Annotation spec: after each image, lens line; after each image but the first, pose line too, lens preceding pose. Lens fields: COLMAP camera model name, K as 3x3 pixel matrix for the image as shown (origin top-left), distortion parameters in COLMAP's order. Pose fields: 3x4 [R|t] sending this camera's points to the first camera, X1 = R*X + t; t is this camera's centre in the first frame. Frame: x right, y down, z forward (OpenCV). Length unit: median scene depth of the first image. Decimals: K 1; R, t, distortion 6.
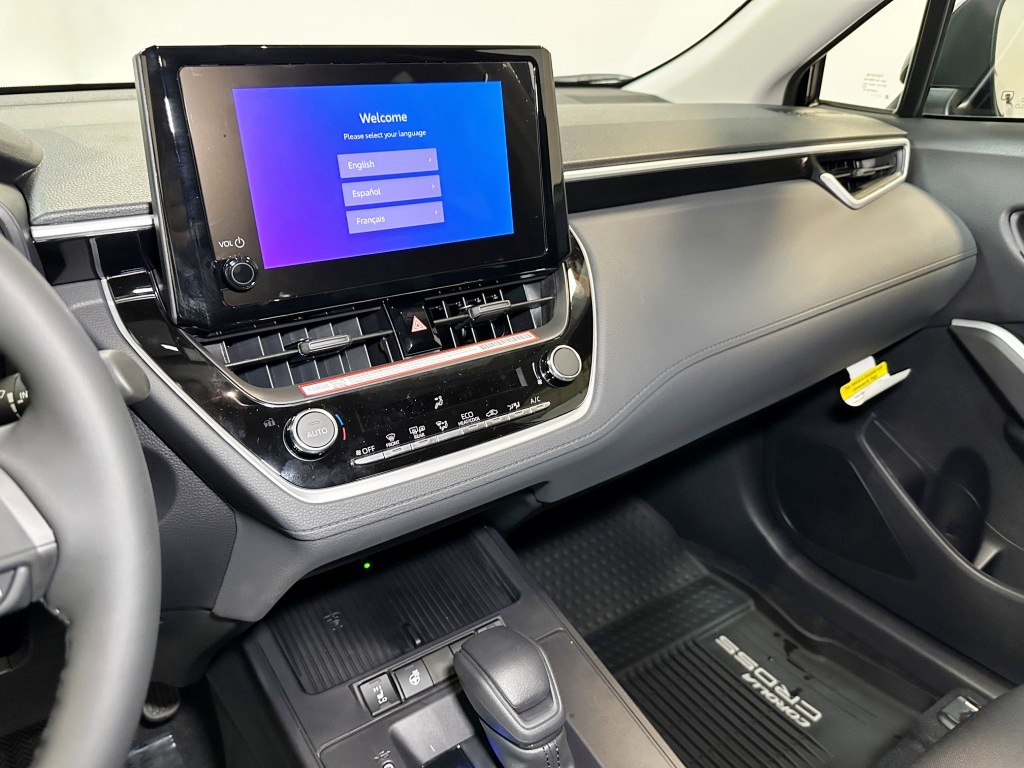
lens RADIAL K [[709.6, 0, 513.1], [0, 709.6, 348.6], [0, 0, 1]] dist [-0.000856, -0.037309]
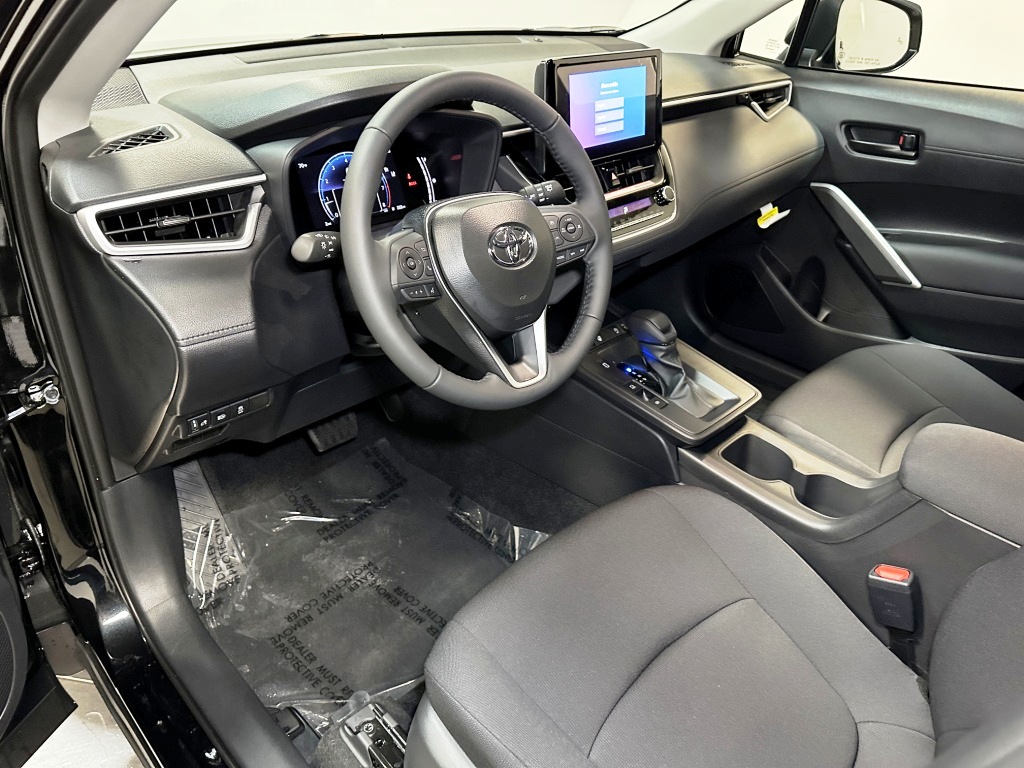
lens RADIAL K [[709.6, 0, 513.1], [0, 709.6, 348.6], [0, 0, 1]] dist [-0.000856, -0.037309]
pose [[0.978696, -0.054176, 0.198038, -0.540406], [0.026233, 0.989649, 0.141090, 0.107580], [-0.203632, -0.132889, 0.969987, -0.710970]]
